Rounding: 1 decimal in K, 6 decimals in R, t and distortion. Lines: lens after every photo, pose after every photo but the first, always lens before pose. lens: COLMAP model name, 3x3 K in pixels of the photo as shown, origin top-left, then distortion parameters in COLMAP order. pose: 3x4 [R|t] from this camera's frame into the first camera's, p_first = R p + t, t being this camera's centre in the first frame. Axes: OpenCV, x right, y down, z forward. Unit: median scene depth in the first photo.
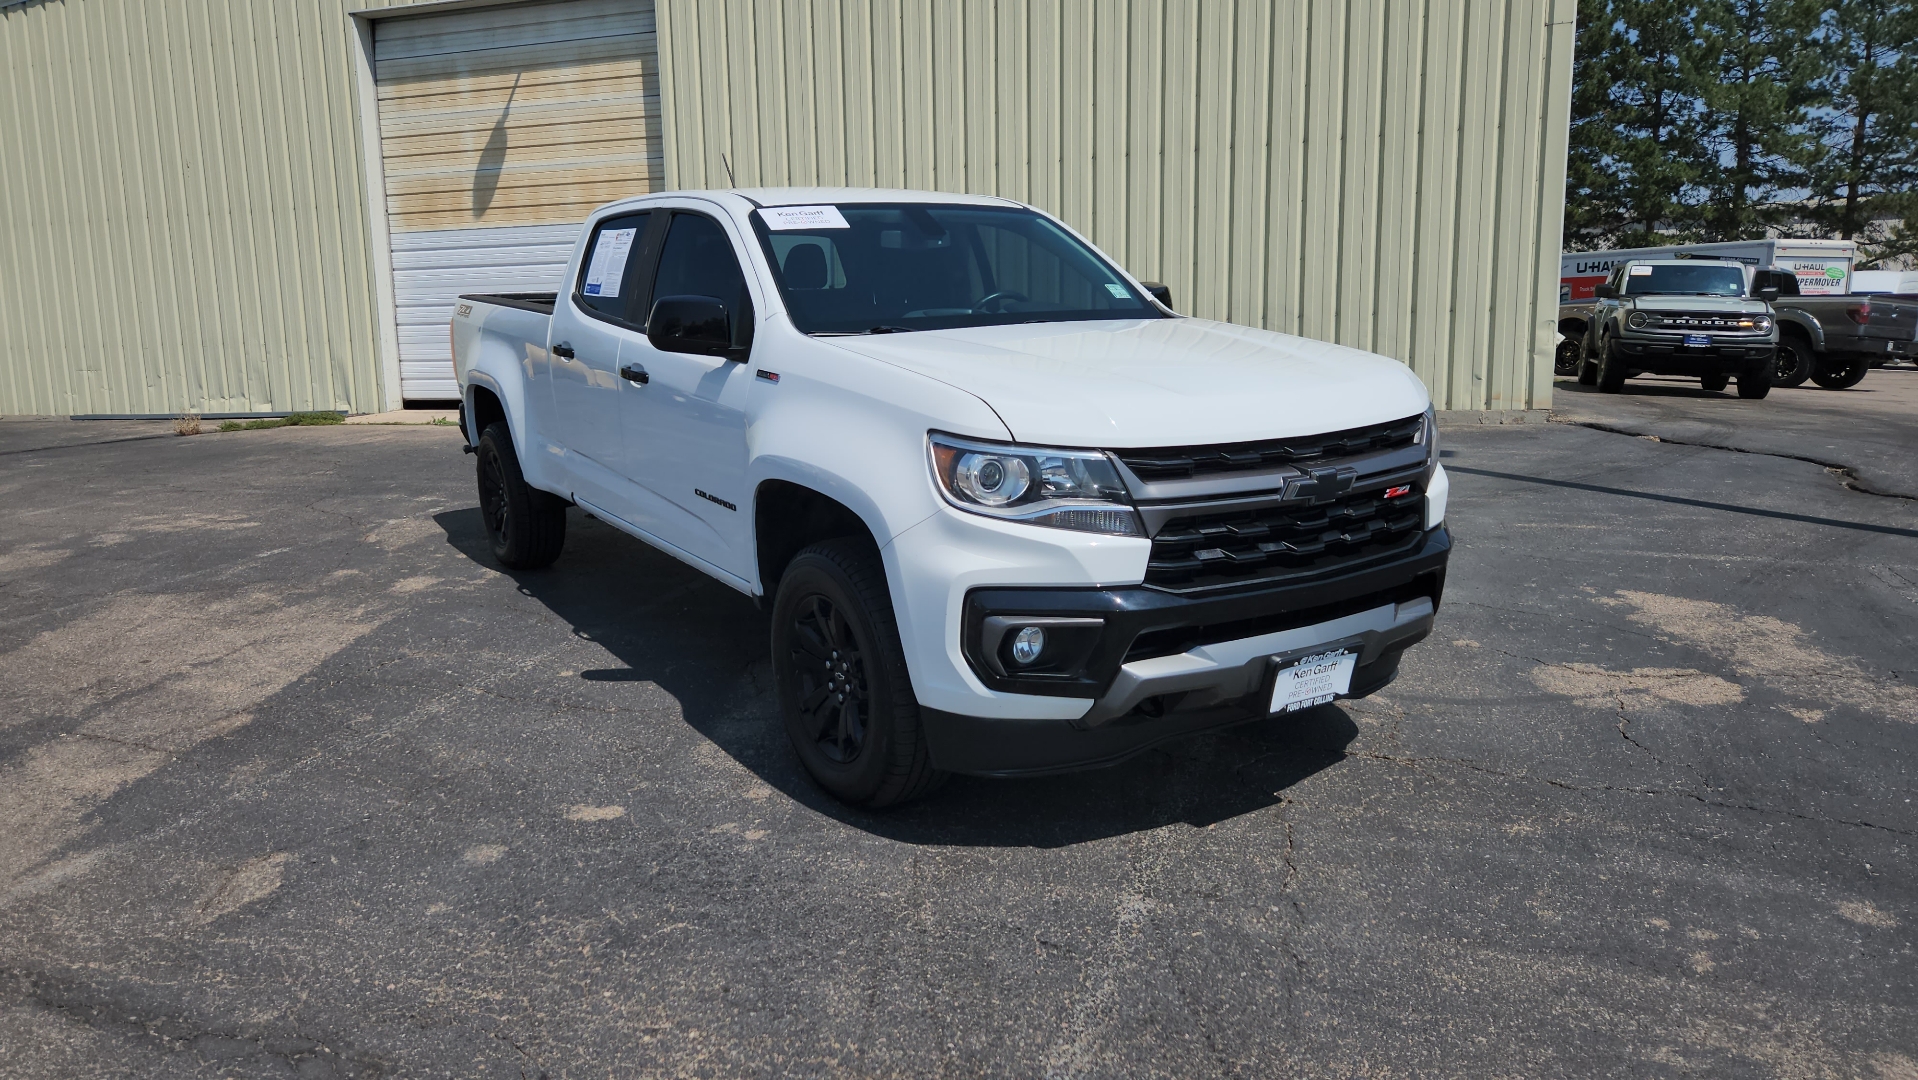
lens RADIAL K [[1284.8, 0, 927.4], [0, 1284.8, 526.8], [0, 0, 1]] dist [0.069158, -0.053364]
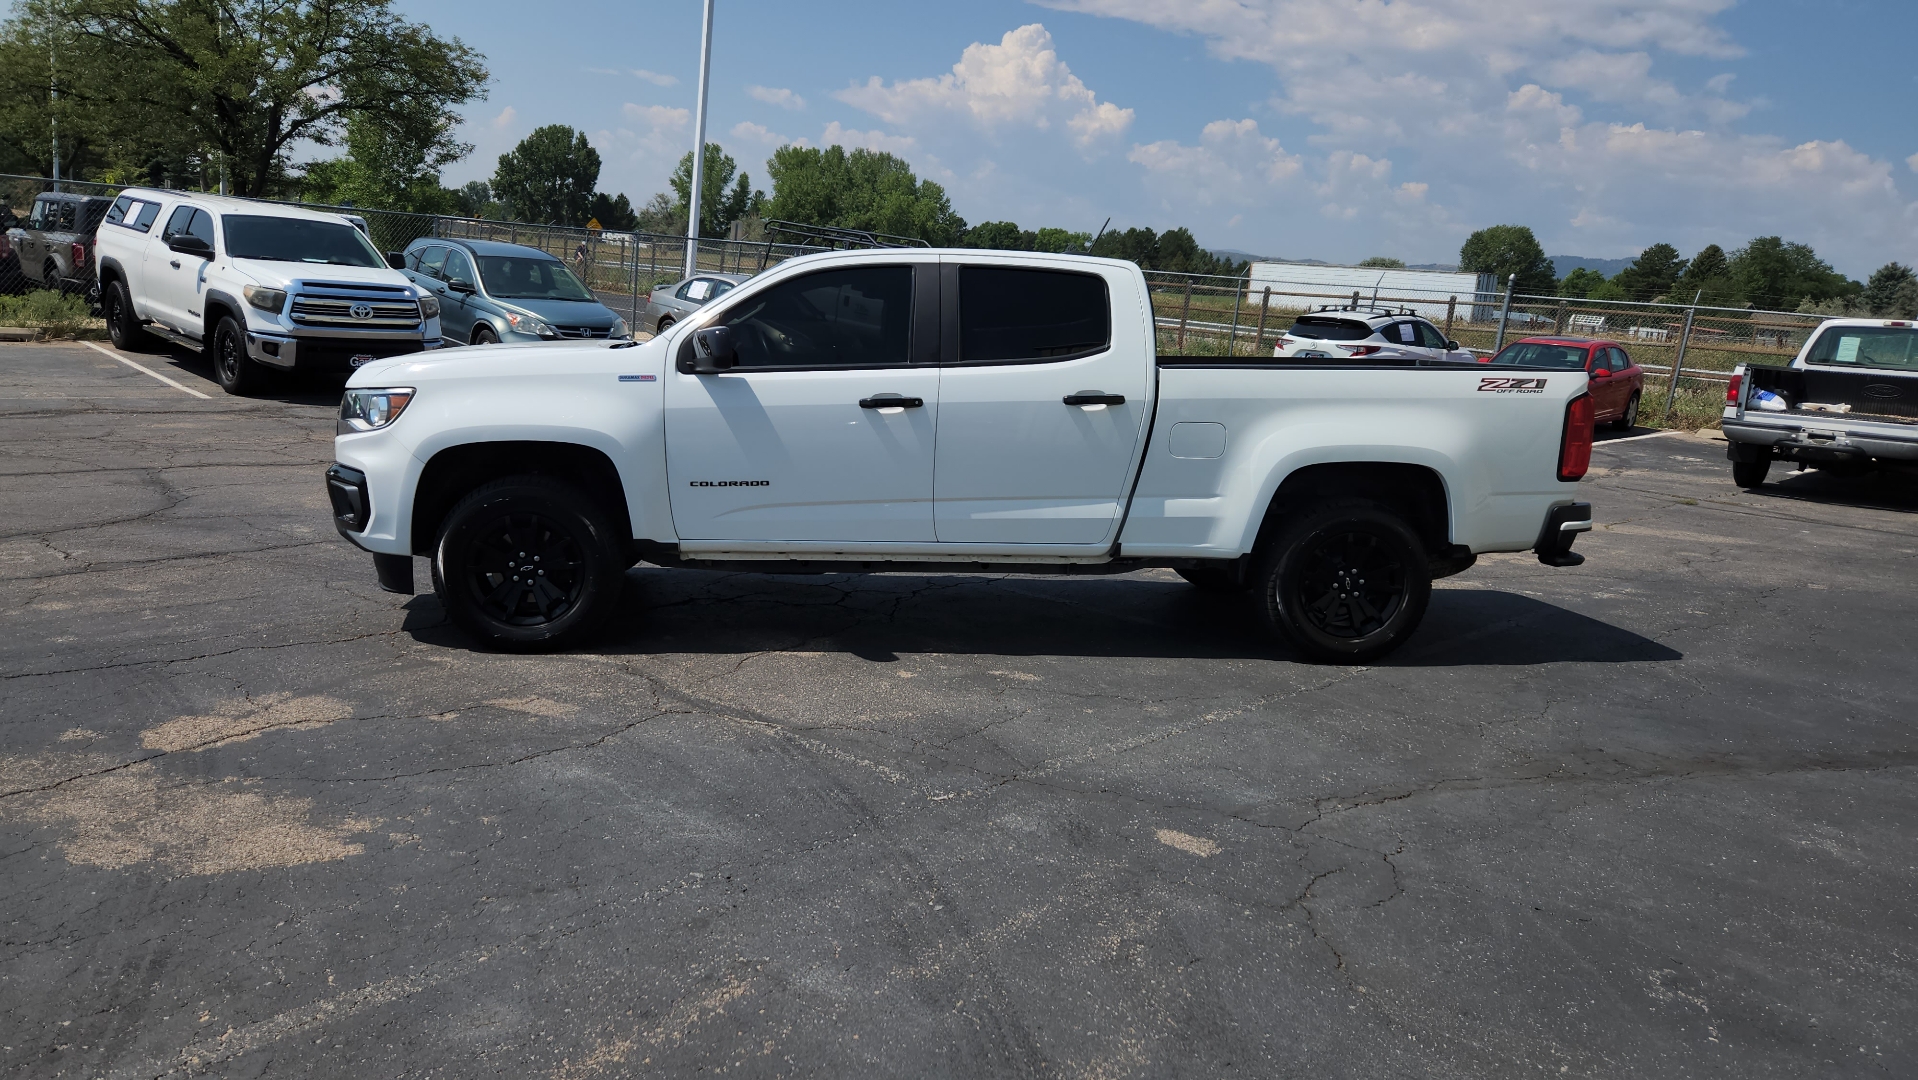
lens RADIAL K [[1284.8, 0, 937.2], [0, 1284.8, 524.9], [0, 0, 1]] dist [0.069158, -0.053364]
pose [[-0.441954, 0.139831, -0.886072, 1.215731], [-0.212416, 0.943369, 0.254821, -0.397586], [0.871525, 0.300835, -0.387224, 1.867121]]
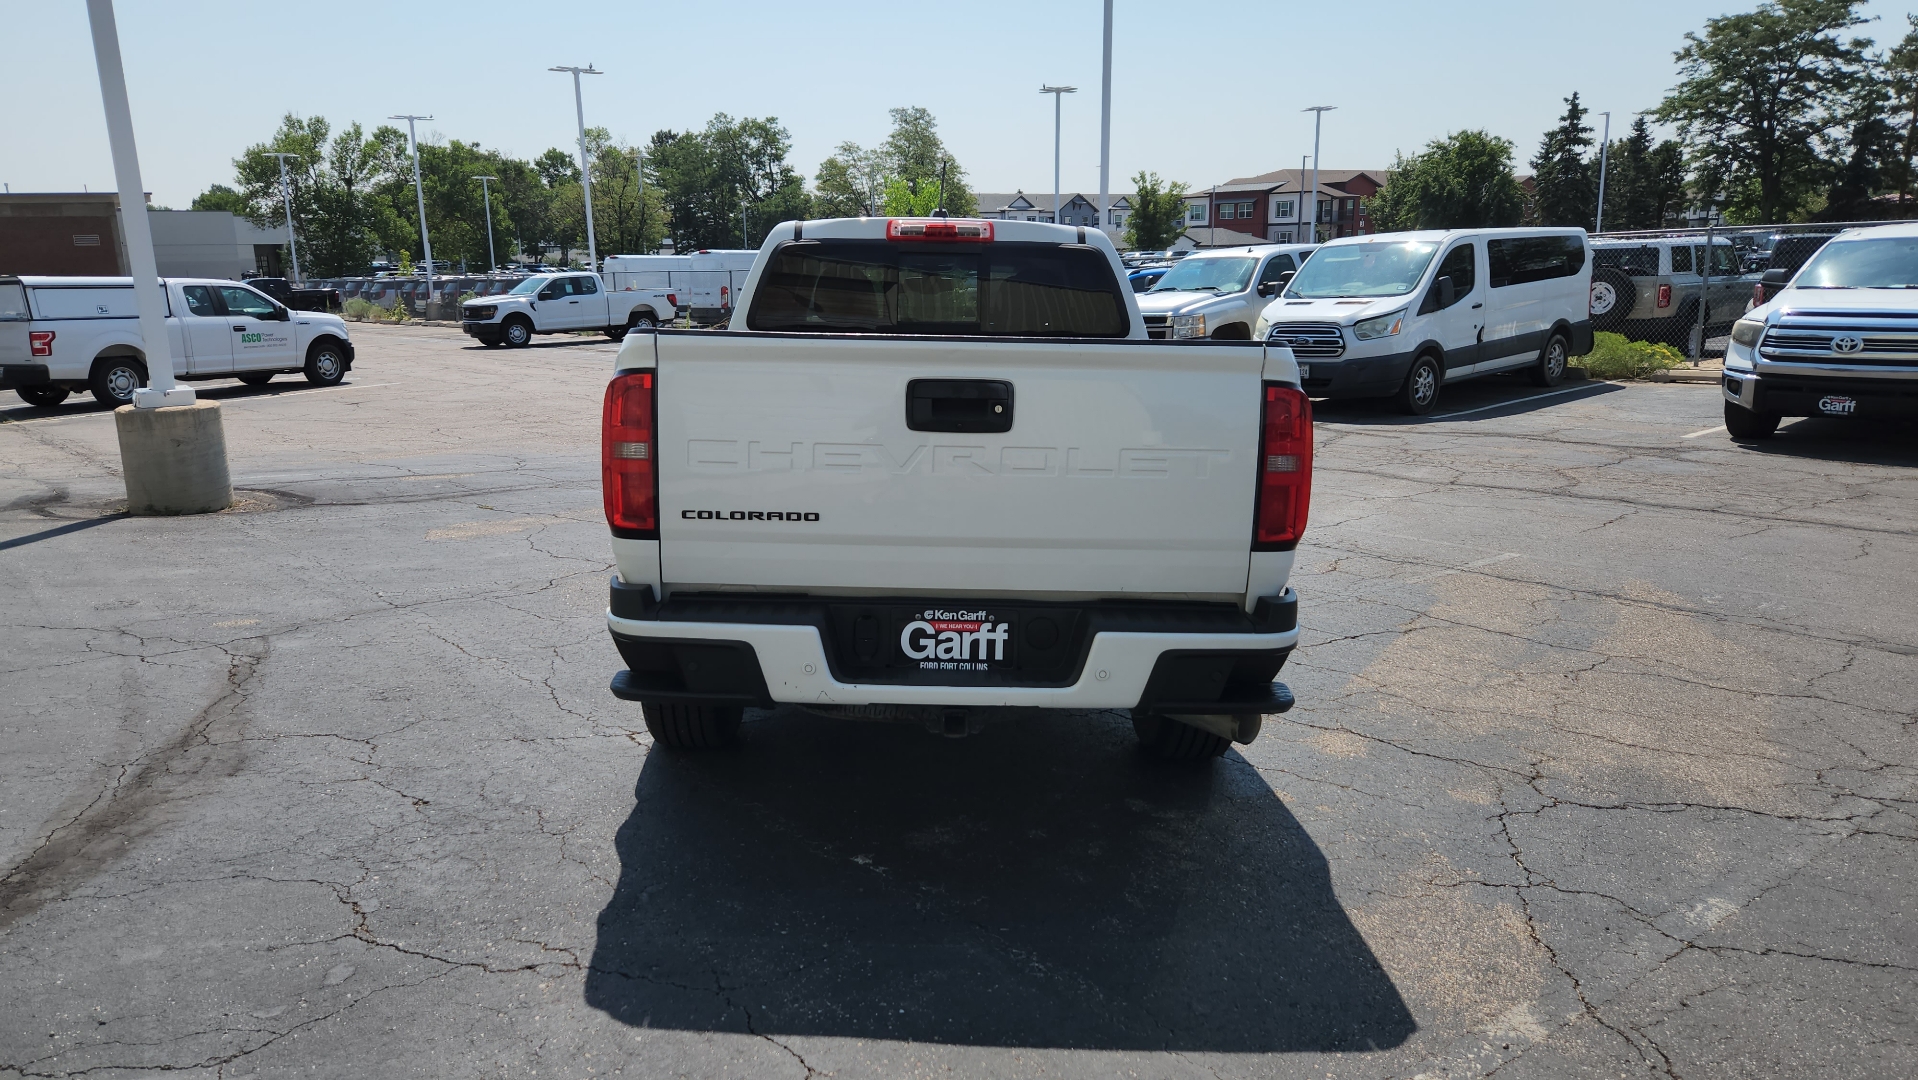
lens RADIAL K [[1279.1, 0, 920.6], [0, 1279.1, 534.6], [0, 0, 1]] dist [0.071155, -0.054581]
pose [[-0.855500, -0.082549, 0.511180, -0.808718], [0.101844, 0.941102, 0.322420, -0.452605], [-0.507688, 0.327891, -0.796706, 2.398328]]
